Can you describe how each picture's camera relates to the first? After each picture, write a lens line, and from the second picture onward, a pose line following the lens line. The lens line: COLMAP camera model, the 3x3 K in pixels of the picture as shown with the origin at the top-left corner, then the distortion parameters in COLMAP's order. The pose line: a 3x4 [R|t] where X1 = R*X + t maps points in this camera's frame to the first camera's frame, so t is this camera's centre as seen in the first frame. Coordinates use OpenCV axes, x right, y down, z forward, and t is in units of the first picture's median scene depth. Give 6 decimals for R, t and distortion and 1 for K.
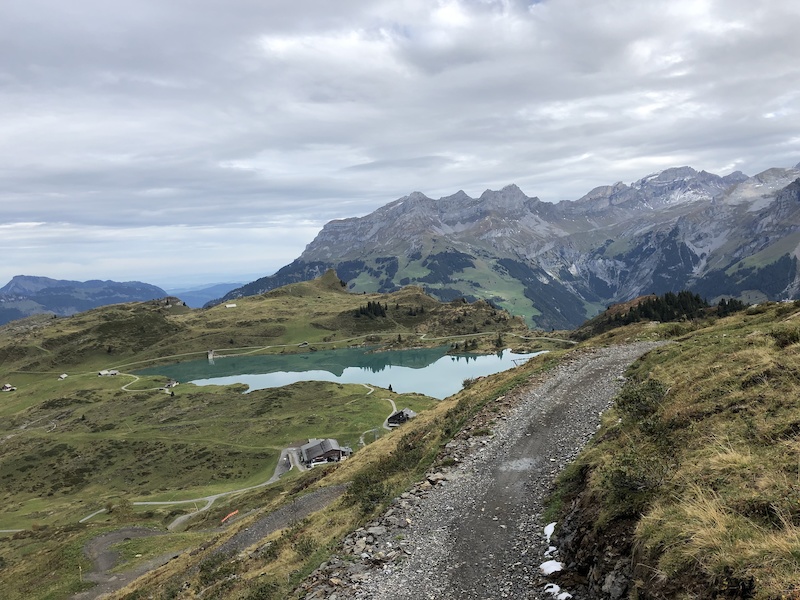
lens RADIAL K [[607.8, 0, 400.0], [0, 607.8, 300.0], [0, 0, 1]] dist [0.005604, 0.002316]
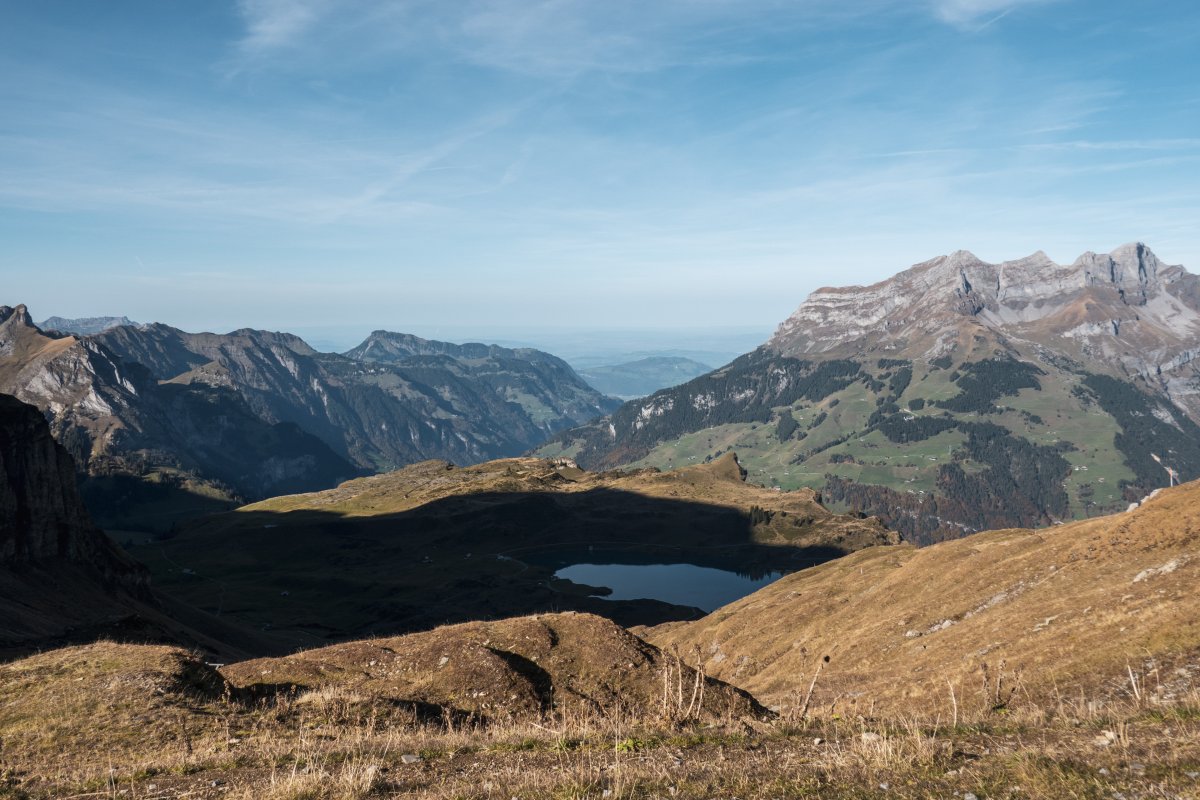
lens RADIAL K [[1082.7, 0, 600.0], [0, 1082.7, 400.0], [0, 0, 1]] dist [-0.014856, -0.003207]
pose [[0.939128, 0.080153, -0.334088, 0.070293], [-0.070400, 0.996667, 0.041220, -0.054750], [0.336278, -0.015191, 0.941640, -0.171920]]
